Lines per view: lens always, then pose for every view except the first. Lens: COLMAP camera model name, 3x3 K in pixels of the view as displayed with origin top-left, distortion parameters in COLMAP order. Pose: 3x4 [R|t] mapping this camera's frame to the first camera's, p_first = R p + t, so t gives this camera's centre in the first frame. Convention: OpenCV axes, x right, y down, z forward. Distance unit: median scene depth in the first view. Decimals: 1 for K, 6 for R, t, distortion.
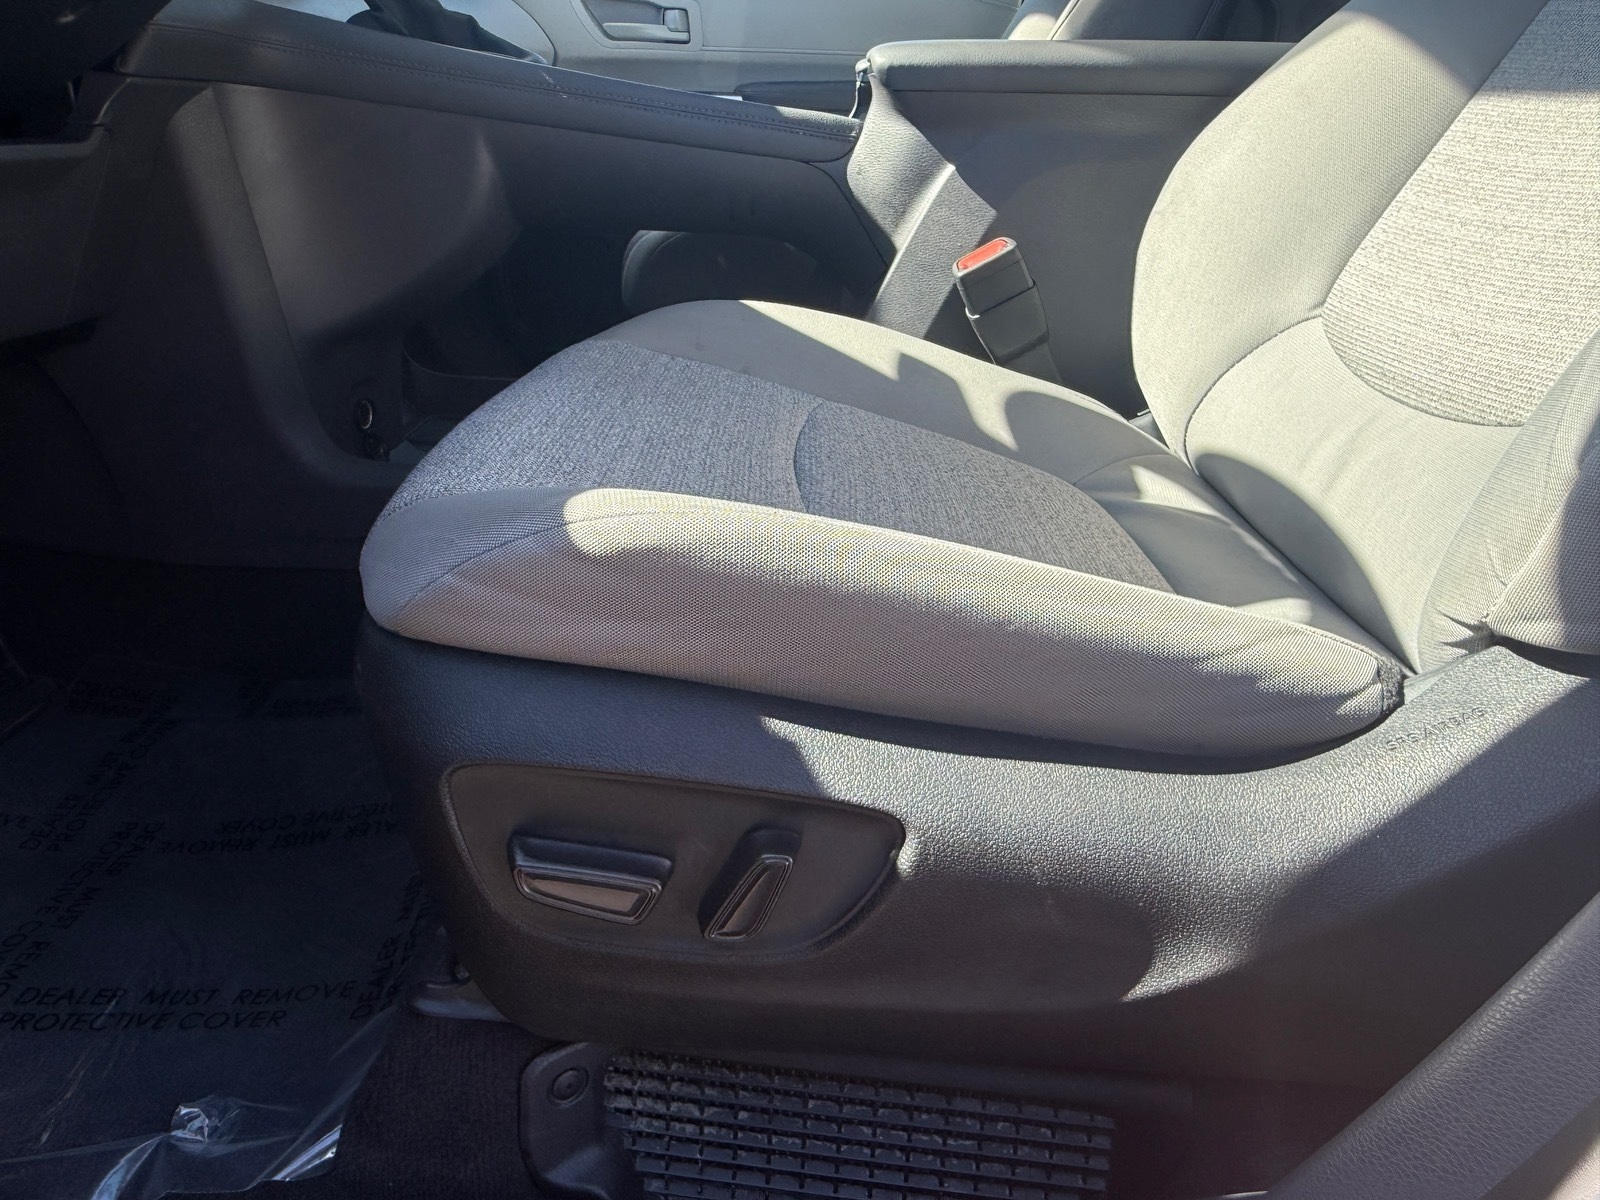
lens RADIAL K [[1088.4, 0, 744.3], [0, 1088.4, 604.8], [0, 0, 1]] dist [0.007483, -0.003815]
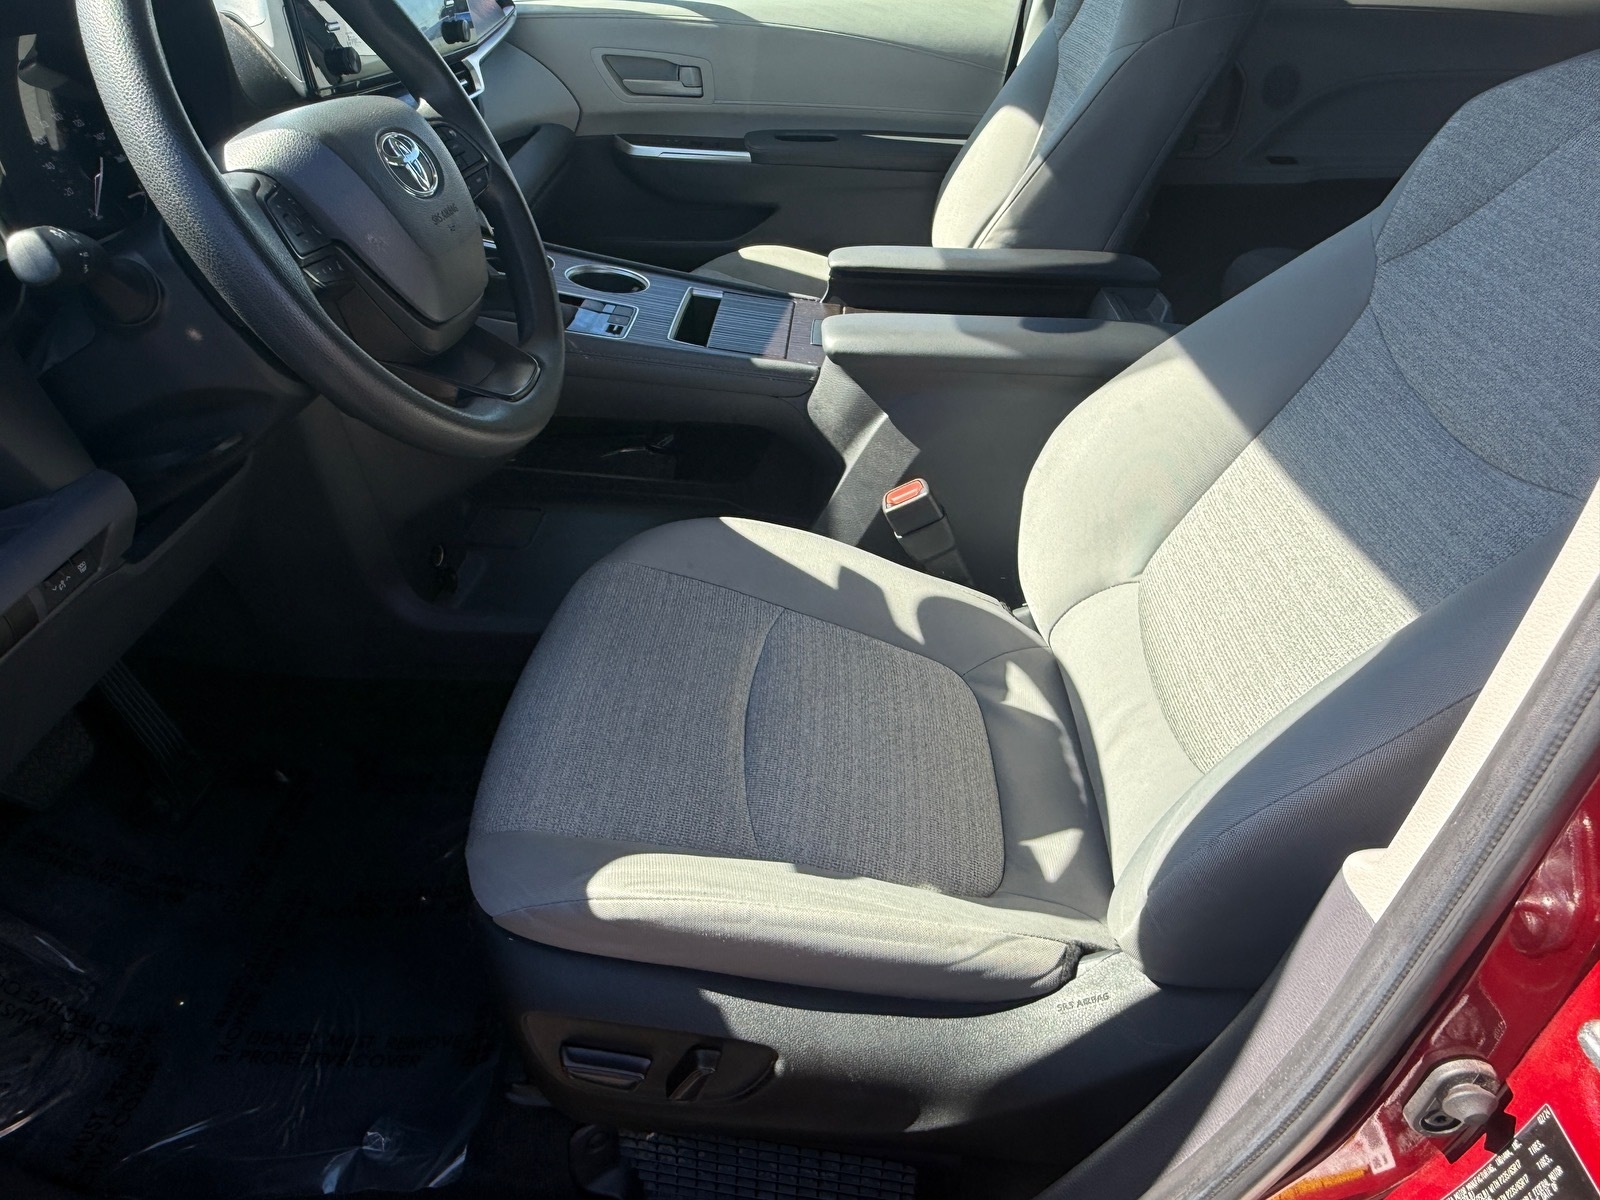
lens RADIAL K [[1088.4, 0, 744.3], [0, 1088.4, 604.8], [0, 0, 1]] dist [0.007483, -0.003815]
pose [[0.999342, 0.010064, -0.034857, 0.109386], [-0.004227, 0.986510, 0.163646, -0.610712], [0.036034, -0.163391, 0.985903, -0.491388]]
